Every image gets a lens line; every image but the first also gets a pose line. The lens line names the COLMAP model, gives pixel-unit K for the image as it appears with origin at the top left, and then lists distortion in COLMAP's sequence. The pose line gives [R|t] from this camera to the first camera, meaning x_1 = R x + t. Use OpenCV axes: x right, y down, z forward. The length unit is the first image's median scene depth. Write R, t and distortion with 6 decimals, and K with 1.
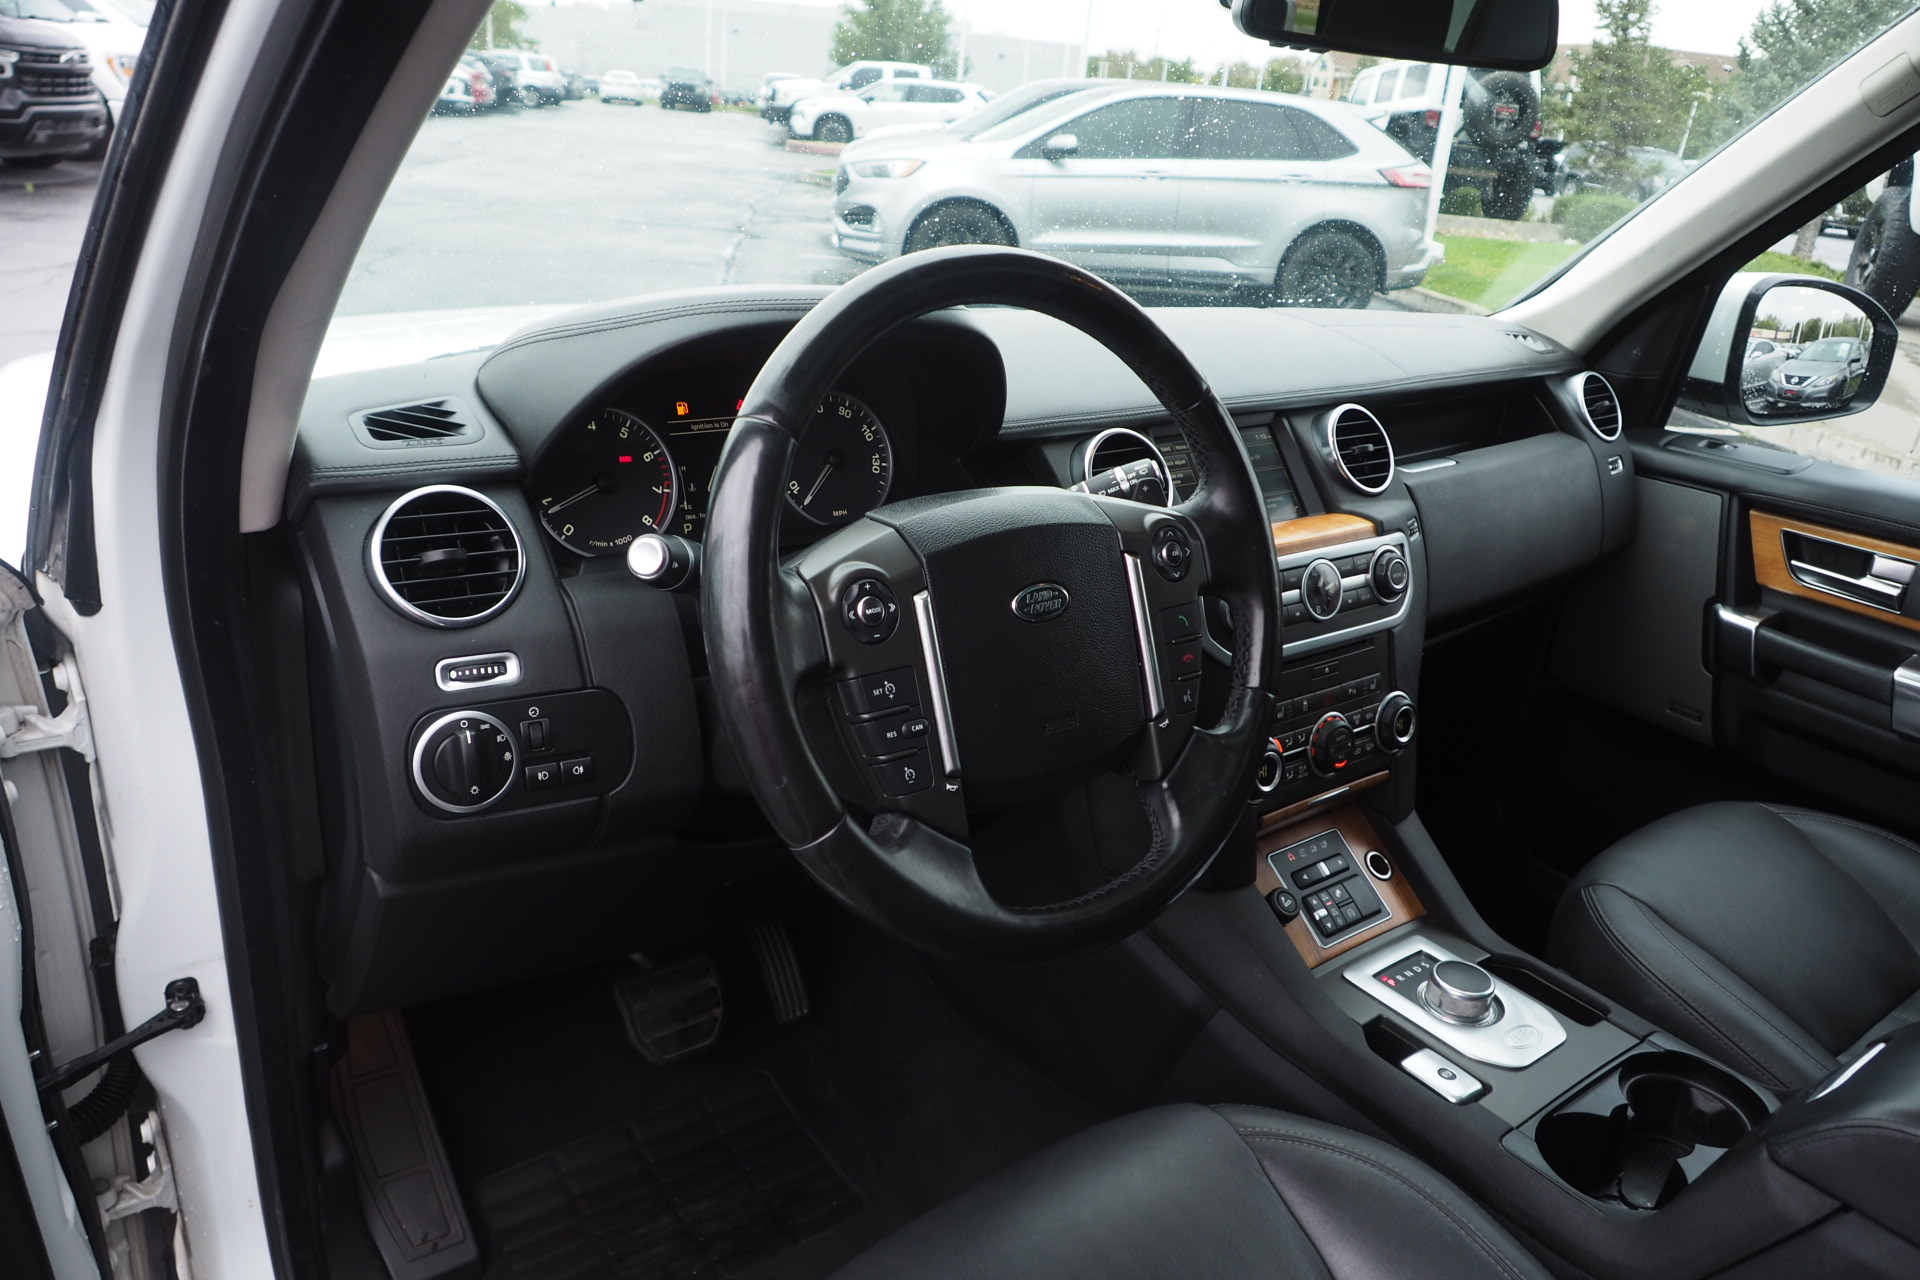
lens RADIAL K [[1356.1, 0, 960.0], [0, 1356.1, 640.0], [0, 0, 1]] dist [-0.030754, 0.008532]
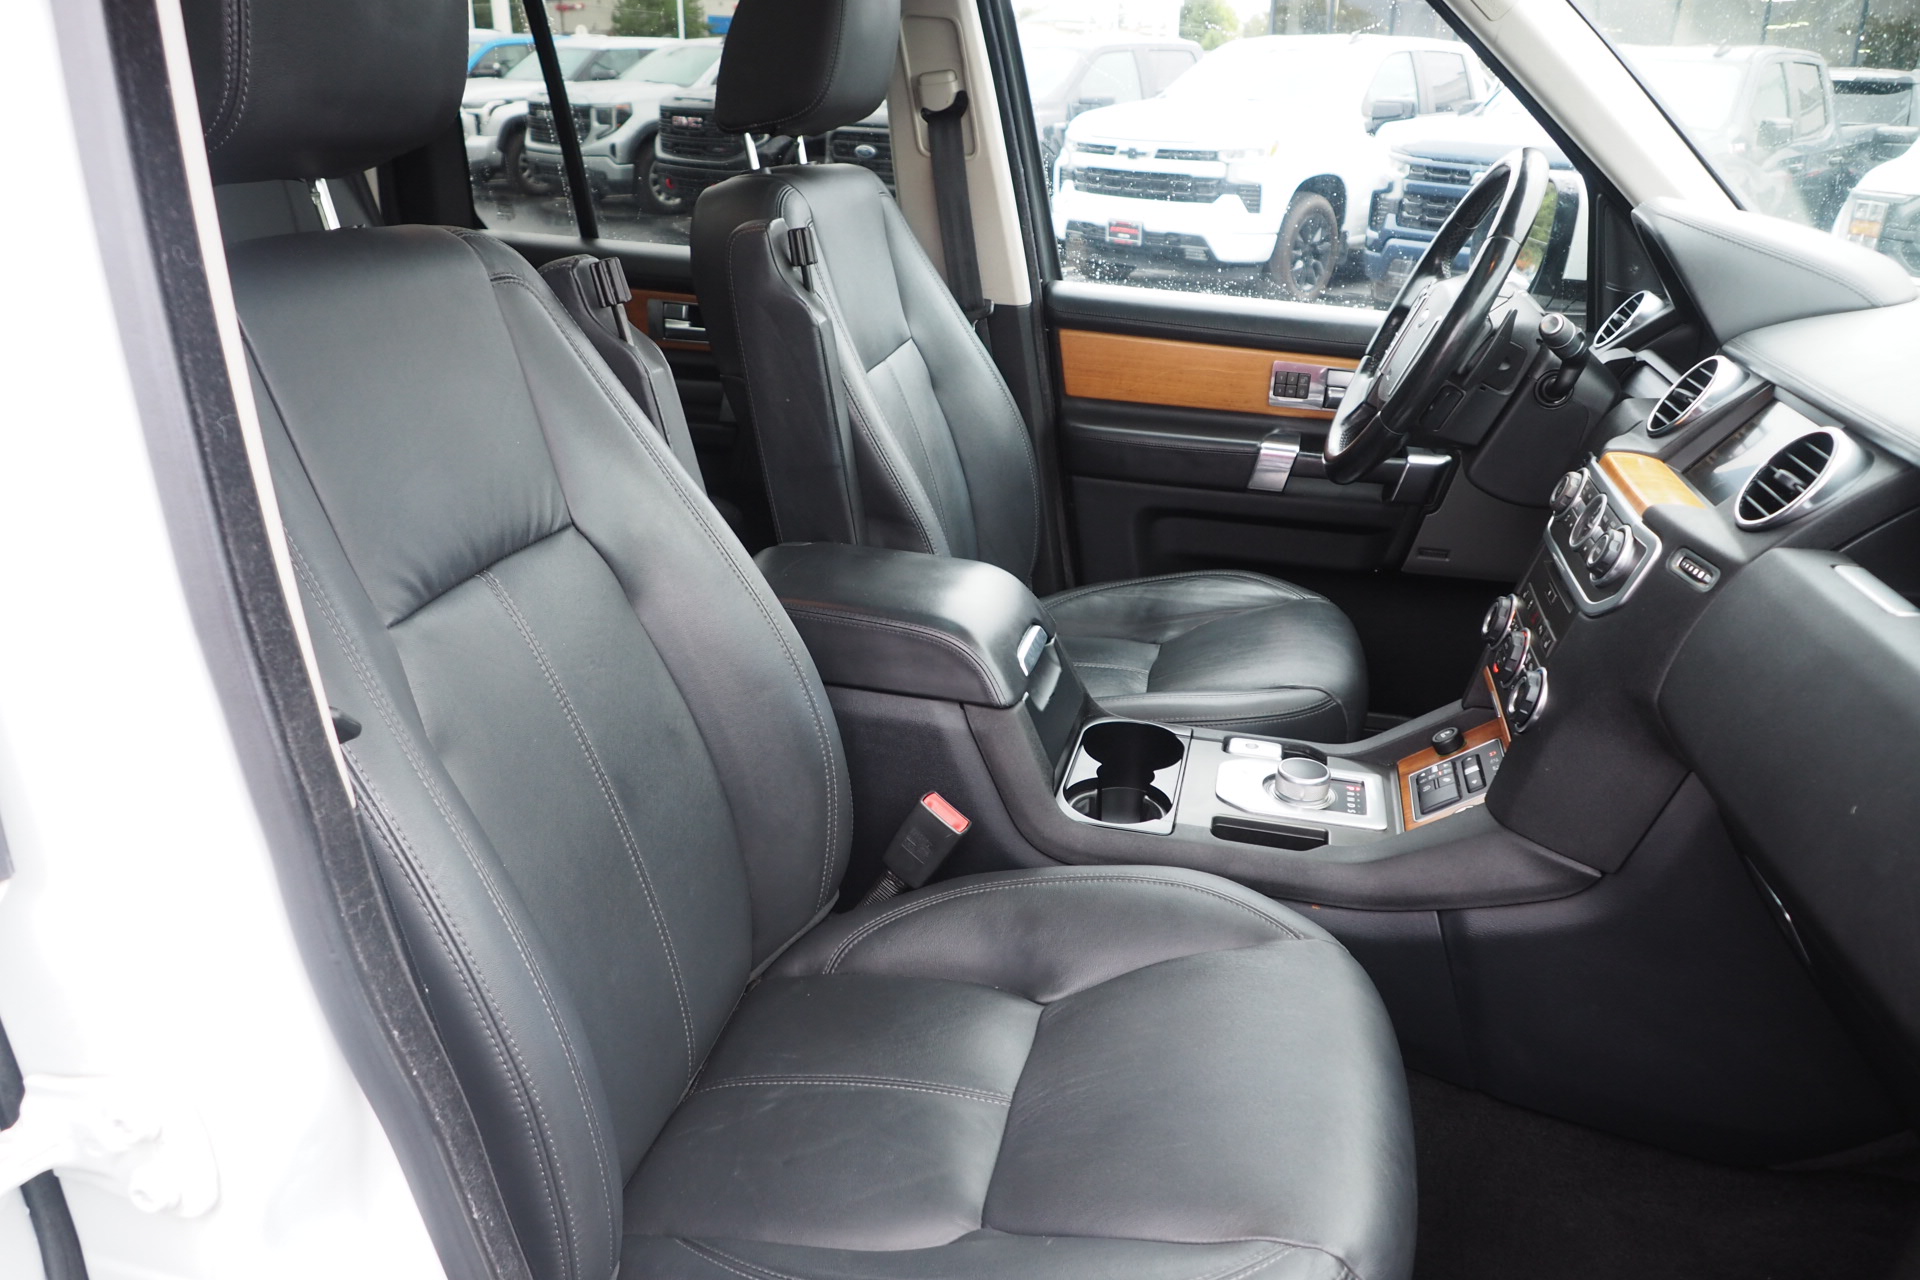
lens RADIAL K [[1356.1, 0, 960.0], [0, 1356.1, 640.0], [0, 0, 1]] dist [-0.030754, 0.008532]
pose [[-0.771624, 0.141924, -0.620044, 1.228990], [-0.319620, 0.756279, 0.570863, -0.382356], [0.549945, 0.638670, -0.538201, 1.301094]]
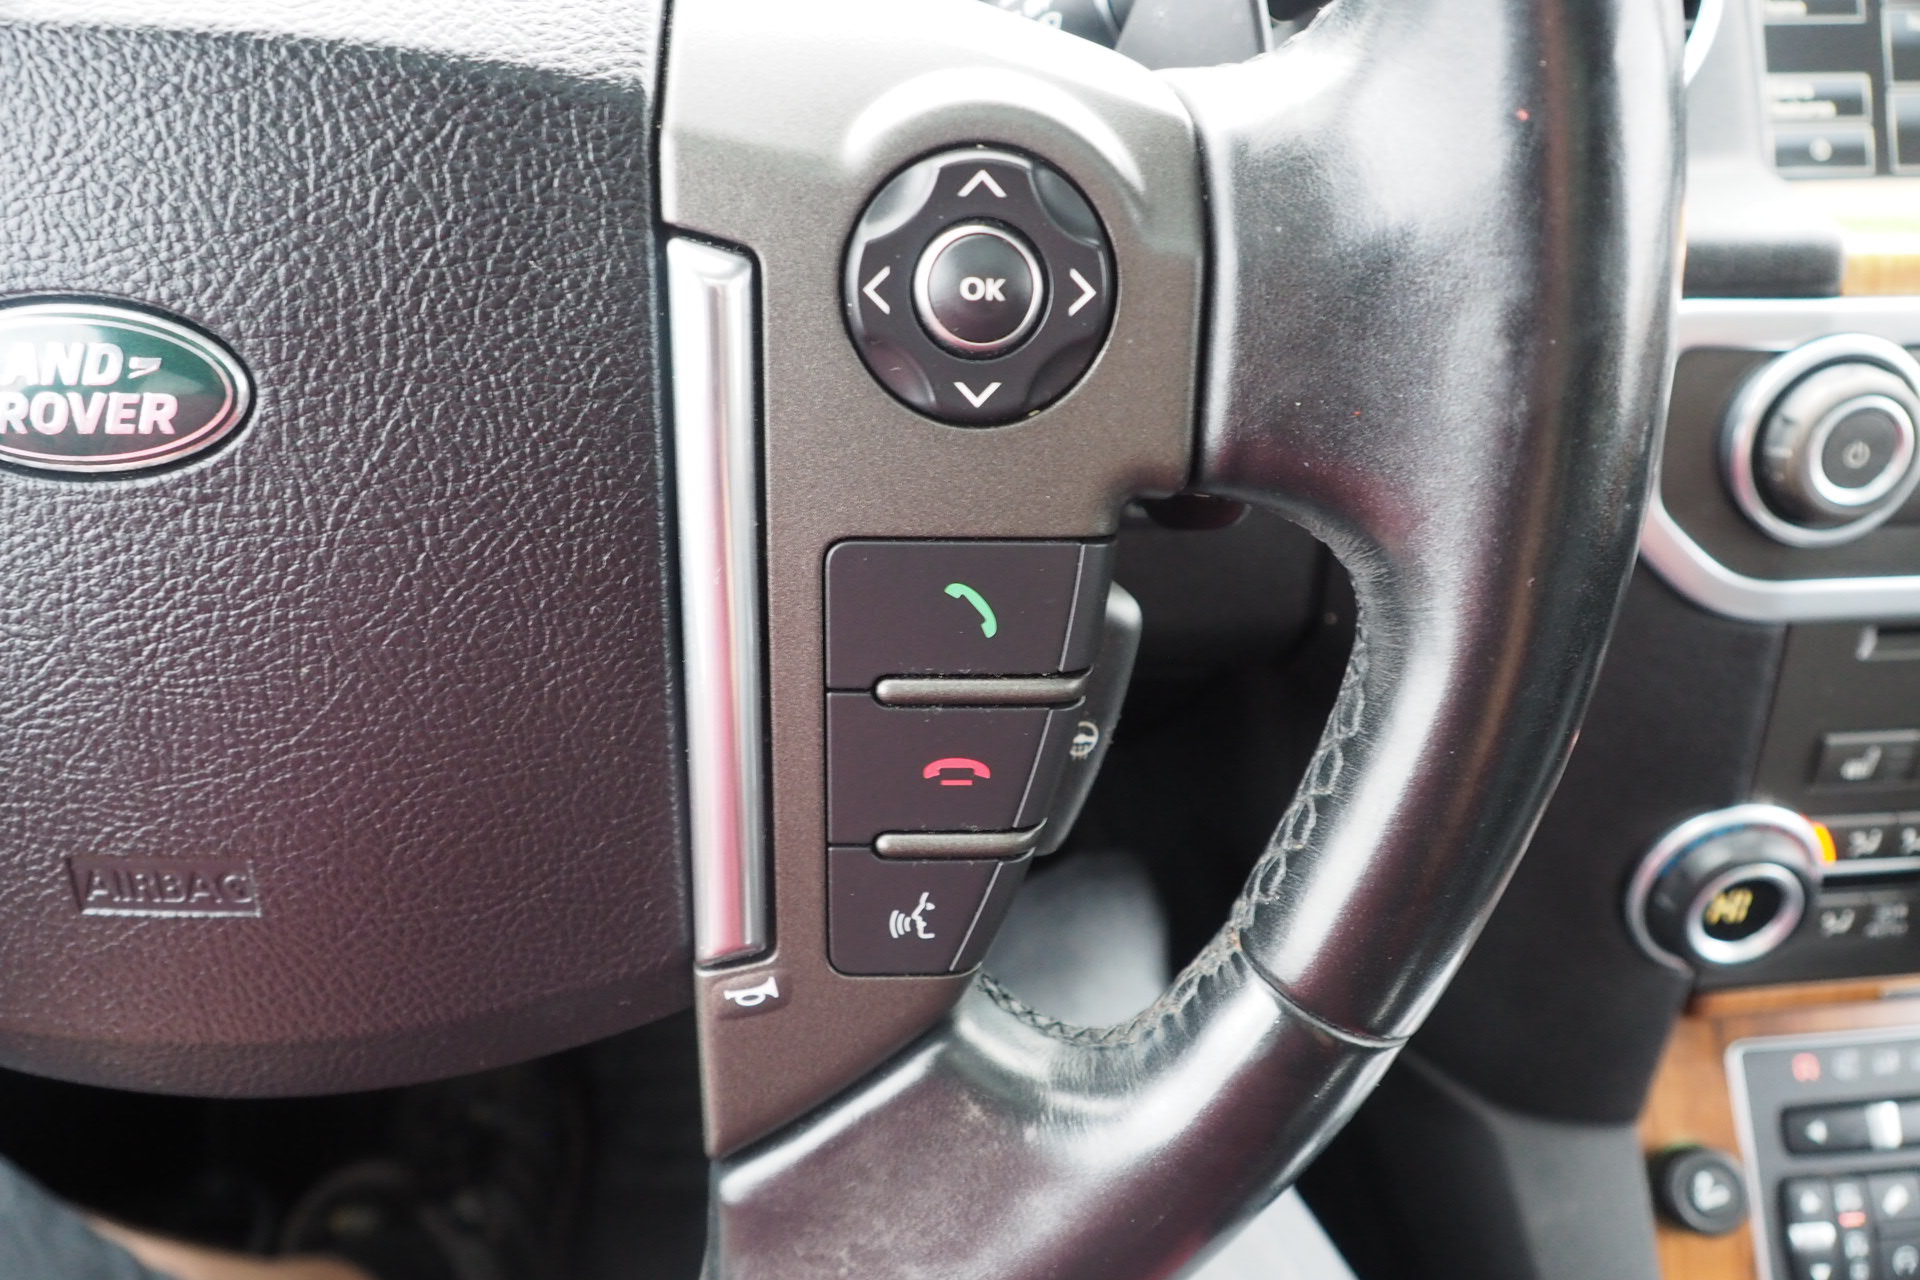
lens RADIAL K [[1356.1, 0, 960.0], [0, 1356.1, 640.0], [0, 0, 1]] dist [-0.030754, 0.008532]
pose [[0.808599, 0.334384, -0.484101, 0.195451], [-0.179538, 0.923787, 0.338205, -0.059008], [0.560297, -0.186558, 0.807009, 0.589325]]
